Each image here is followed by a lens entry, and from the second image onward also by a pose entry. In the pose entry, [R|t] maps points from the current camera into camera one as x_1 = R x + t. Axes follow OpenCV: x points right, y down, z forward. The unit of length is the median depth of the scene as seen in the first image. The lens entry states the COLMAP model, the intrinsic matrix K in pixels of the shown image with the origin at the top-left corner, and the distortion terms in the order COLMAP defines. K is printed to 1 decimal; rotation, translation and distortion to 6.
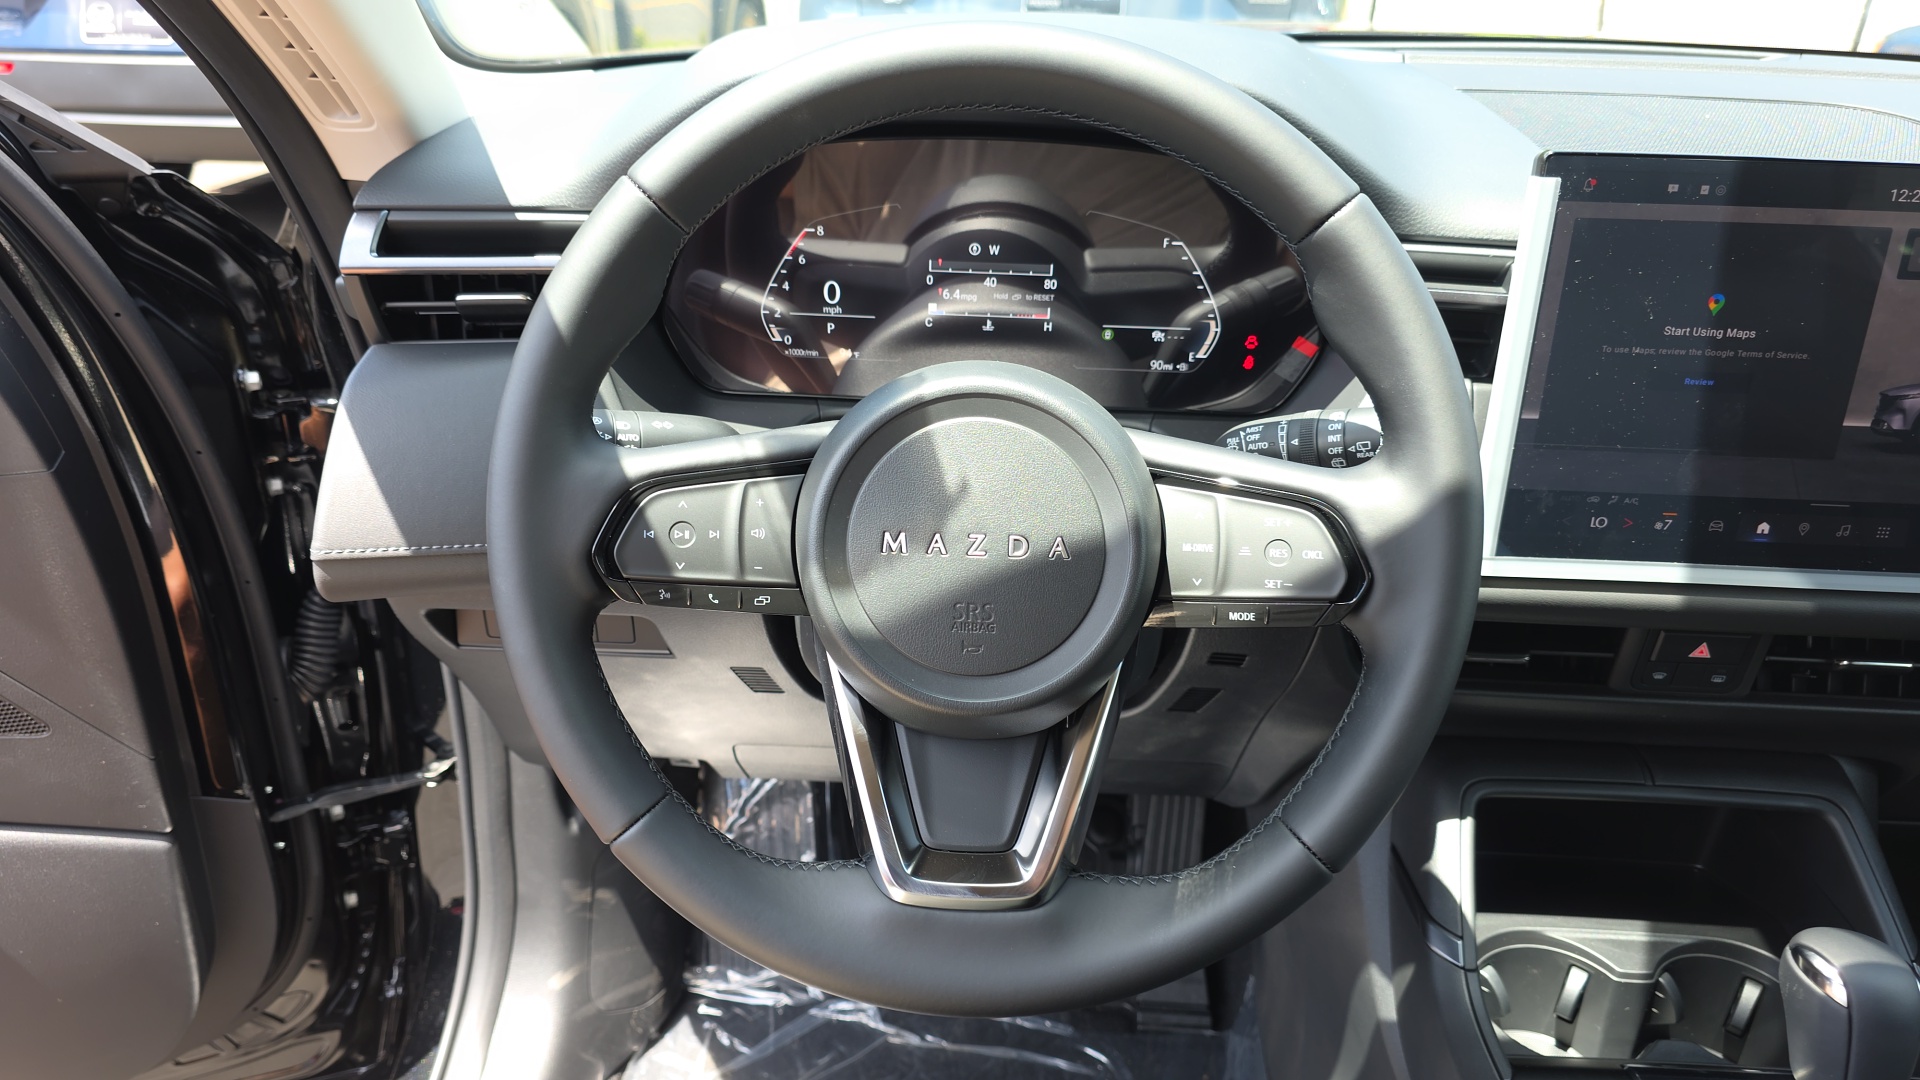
lens RADIAL K [[1329.5, 0, 919.3], [0, 1329.5, 541.3], [0, 0, 1]] dist [0.048779, -0.061034]
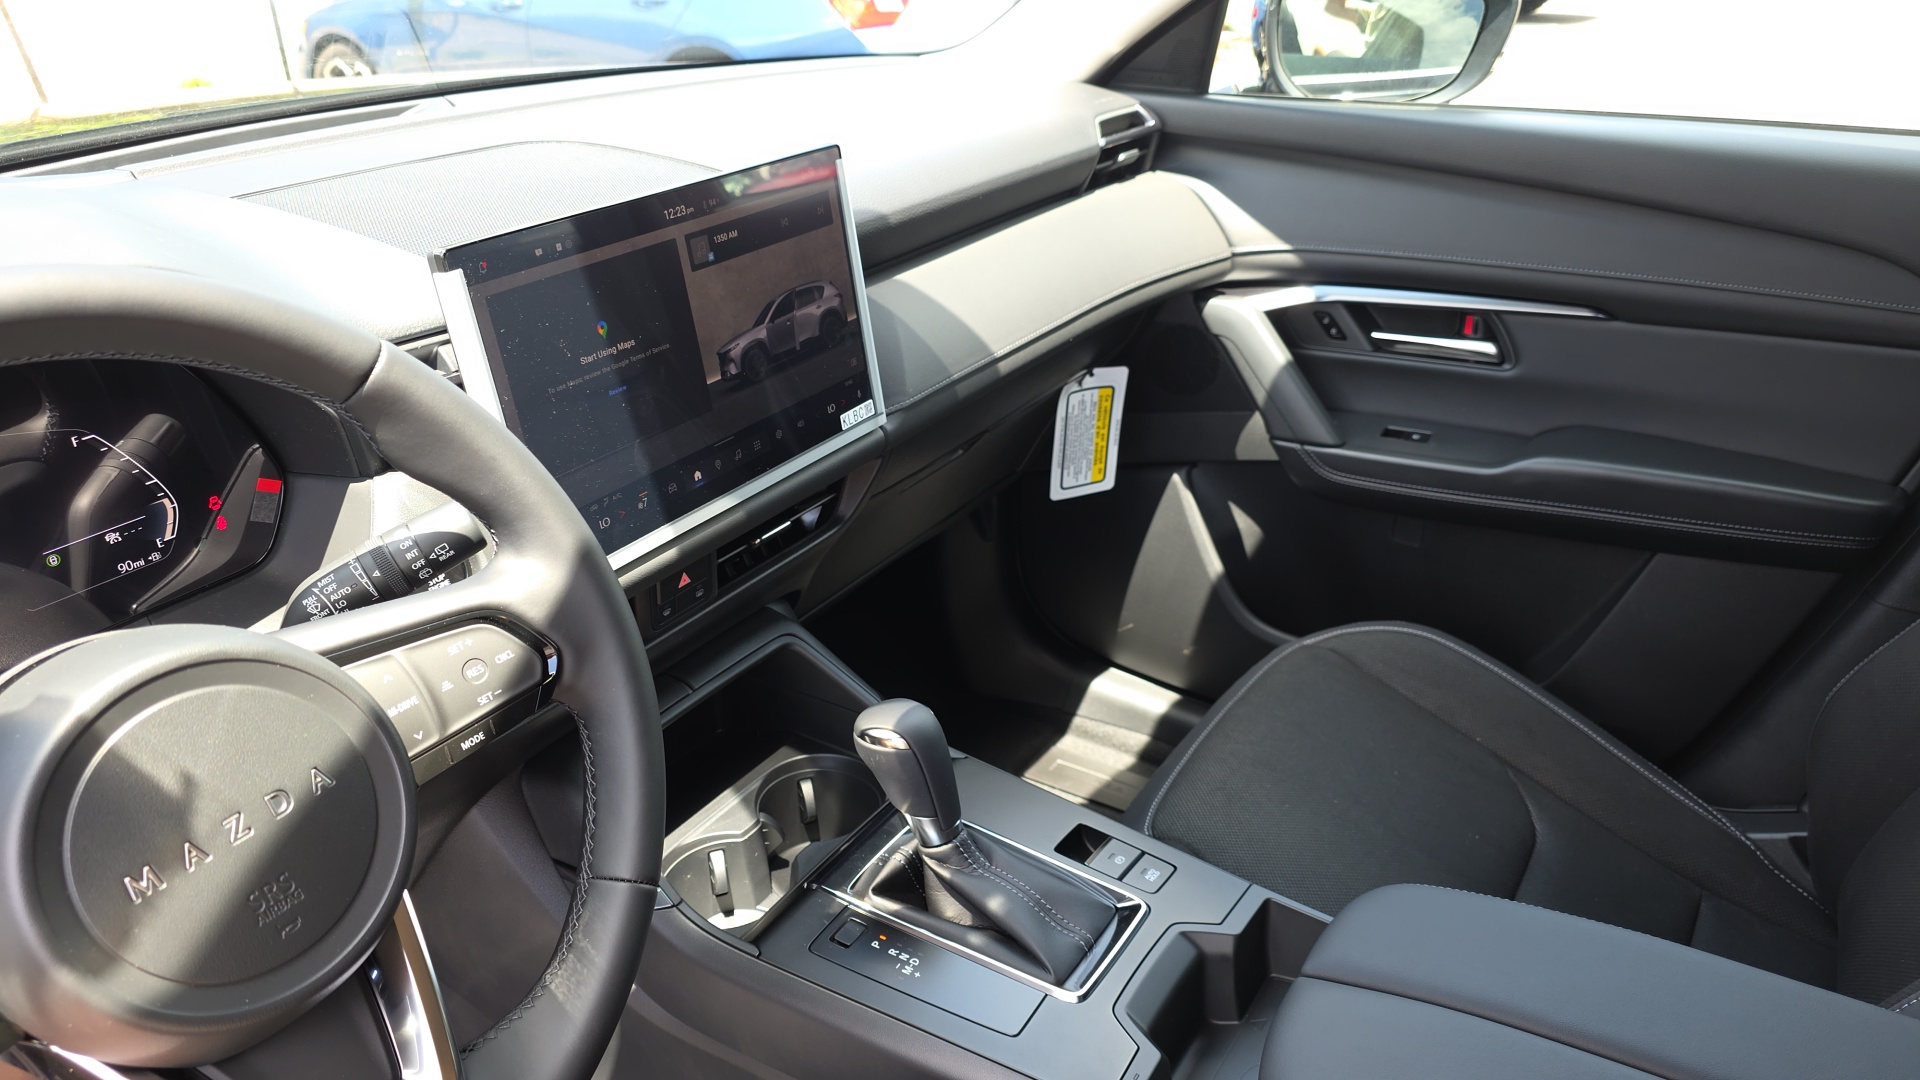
lens RADIAL K [[1312.4, 0, 960.0], [0, 1312.4, 540.0], [0, 0, 1]] dist [0.095716, -0.185462]
pose [[0.496176, -0.418726, 0.760577, -0.255217], [0.417721, 0.883094, 0.213669, -0.127070], [-0.761130, 0.211691, 0.613081, 0.036627]]
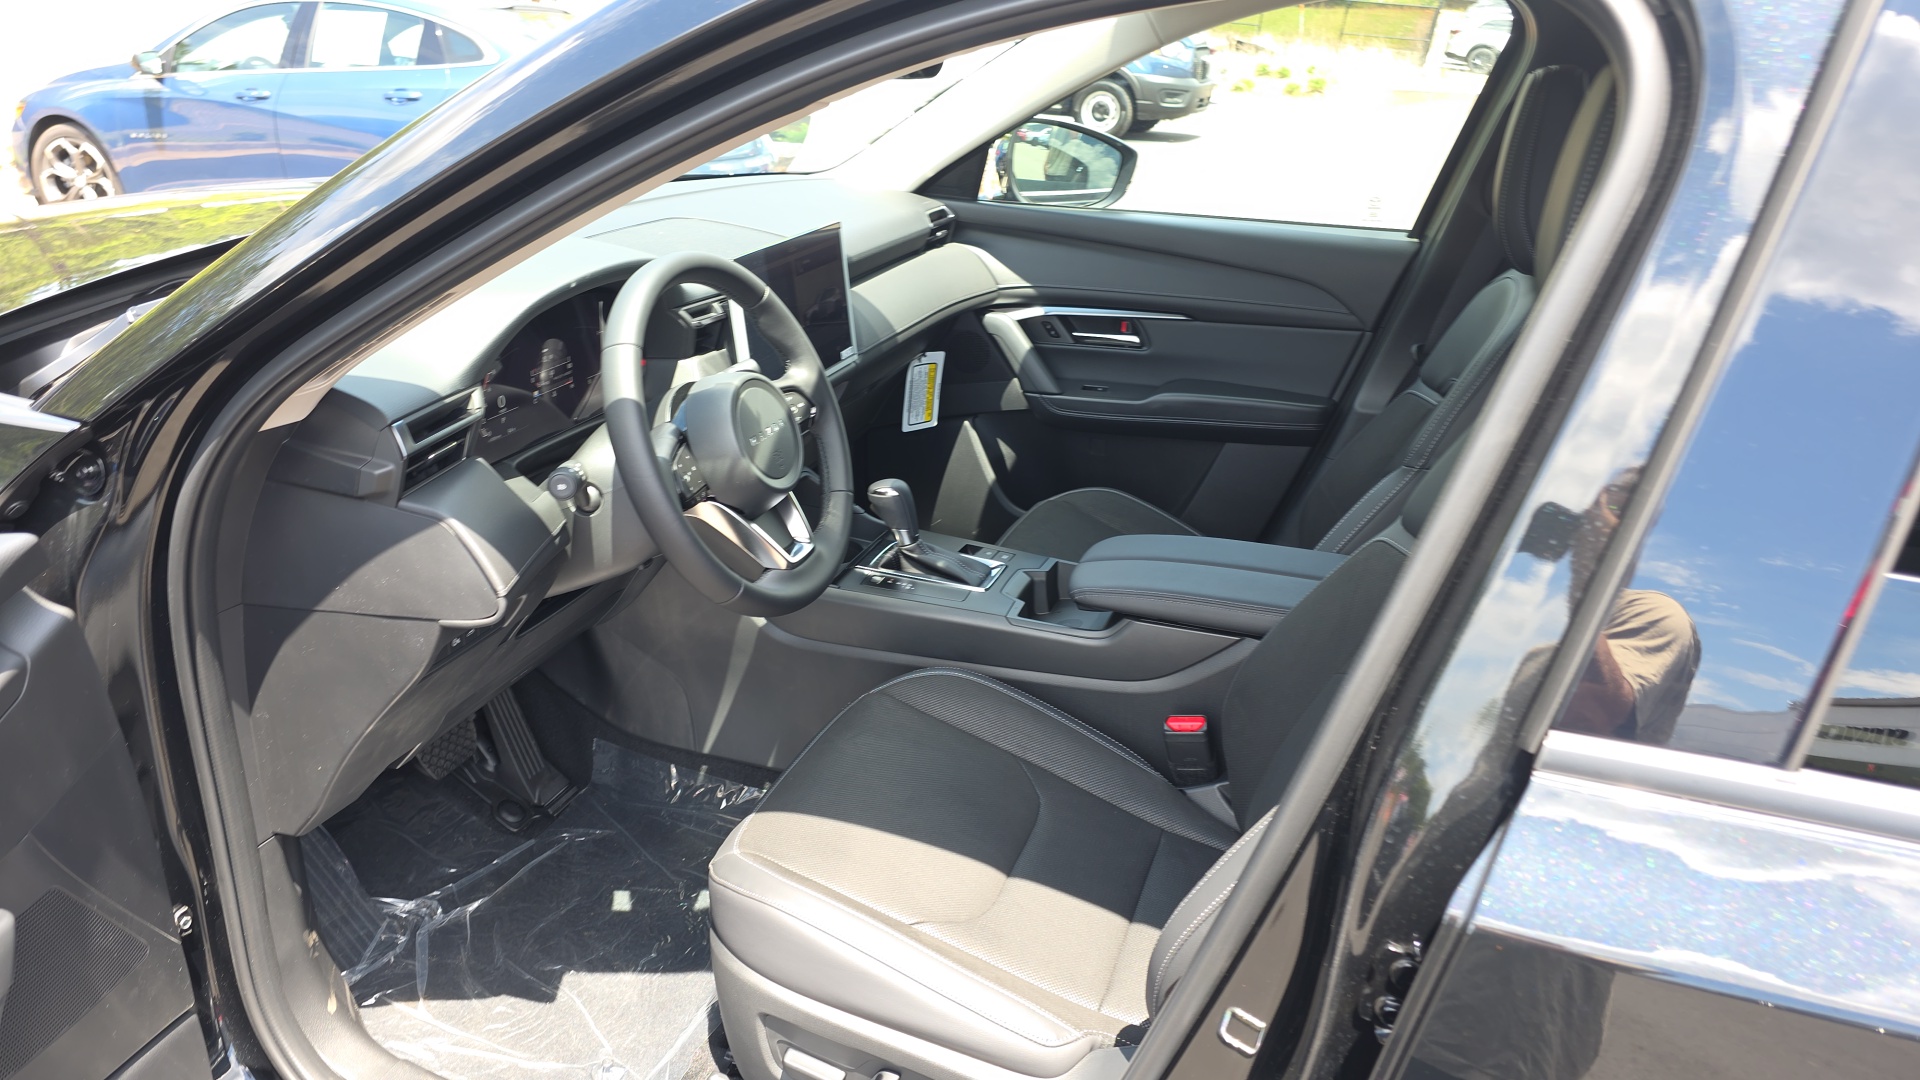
lens RADIAL K [[1307.0, 0, 924.9], [0, 1307.0, 545.6], [0, 0, 1]] dist [0.082205, -0.082936]
pose [[0.298518, -0.385877, 0.872918, -1.929807], [0.405630, 0.879201, 0.249939, -0.279656], [-0.863916, 0.279470, 0.418981, -0.295942]]
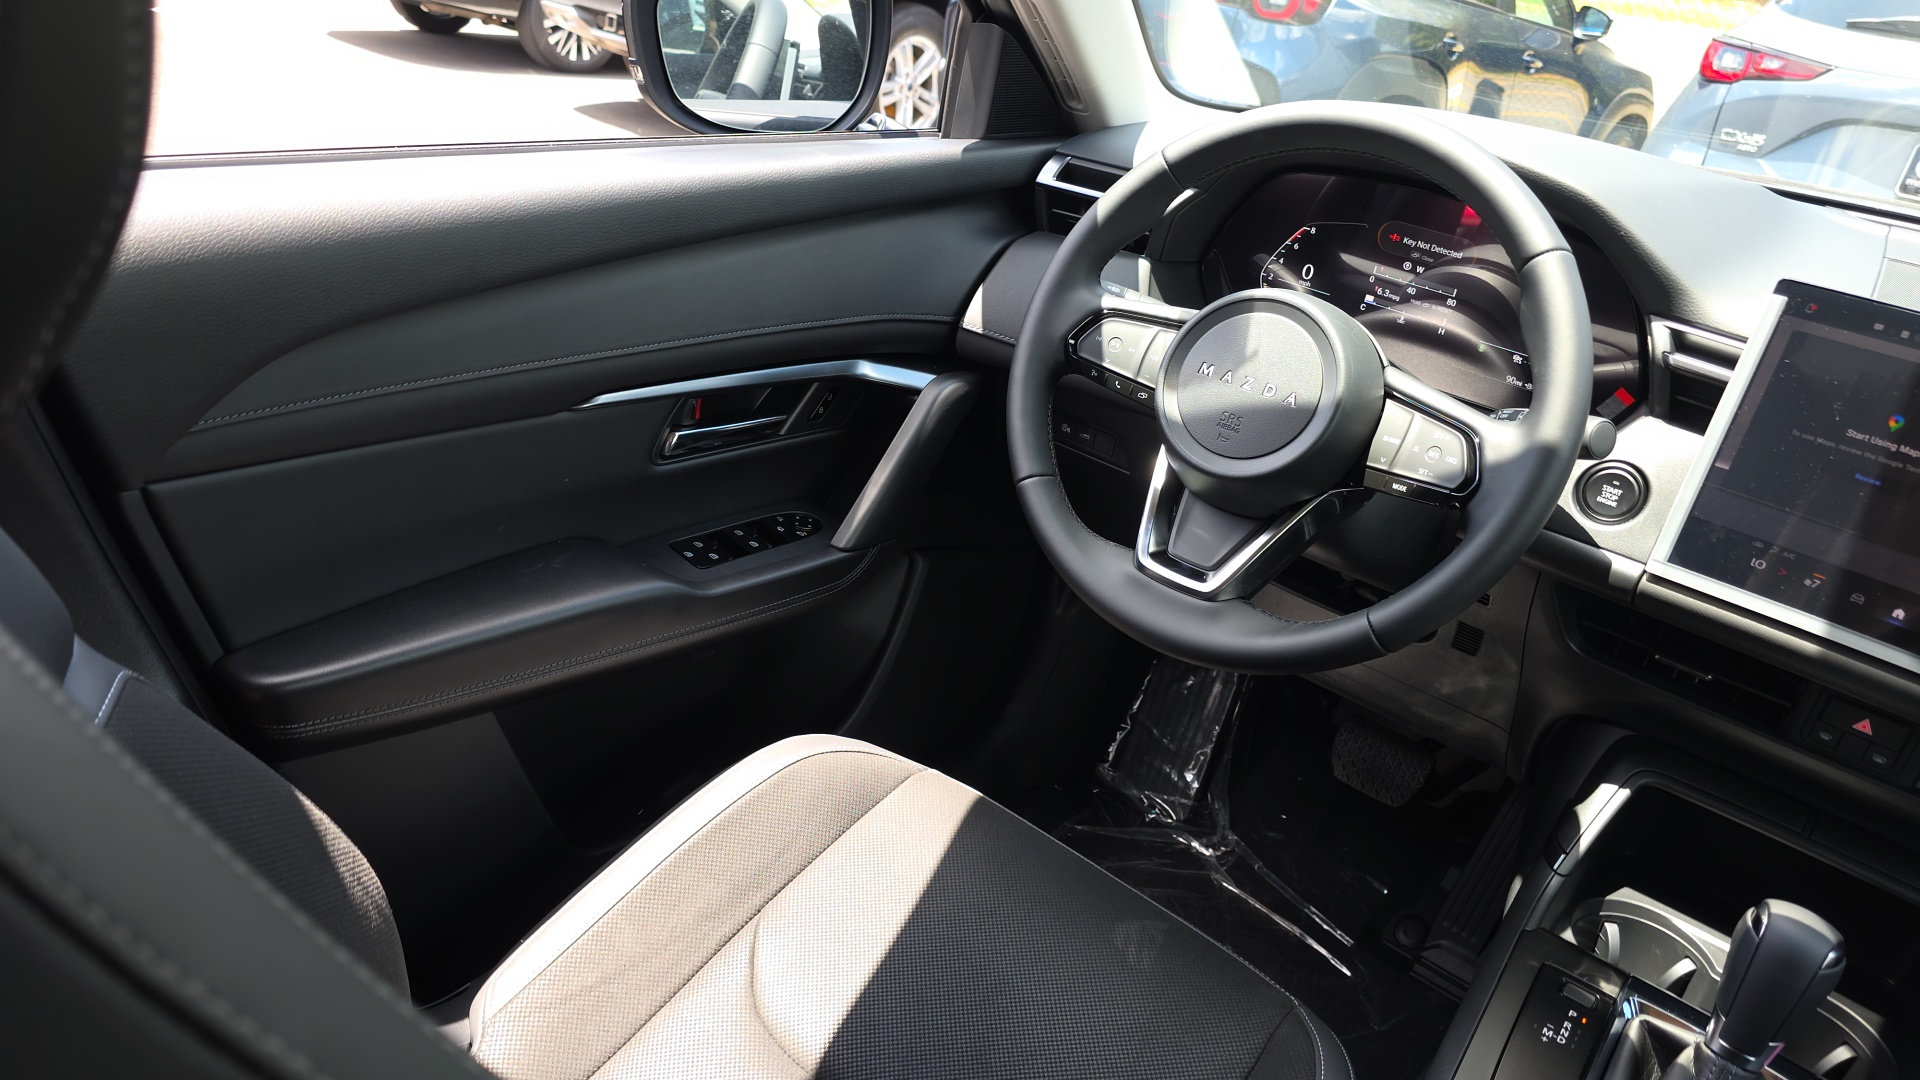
lens RADIAL K [[1305.8, 0, 915.4], [0, 1305.8, 536.5], [0, 0, 1]] dist [0.056429, -0.055258]
pose [[0.792043, 0.351770, -0.498925, 0.516205], [-0.377873, 0.924403, 0.051884, 0.217580], [0.479458, 0.147436, 0.865091, -0.554317]]
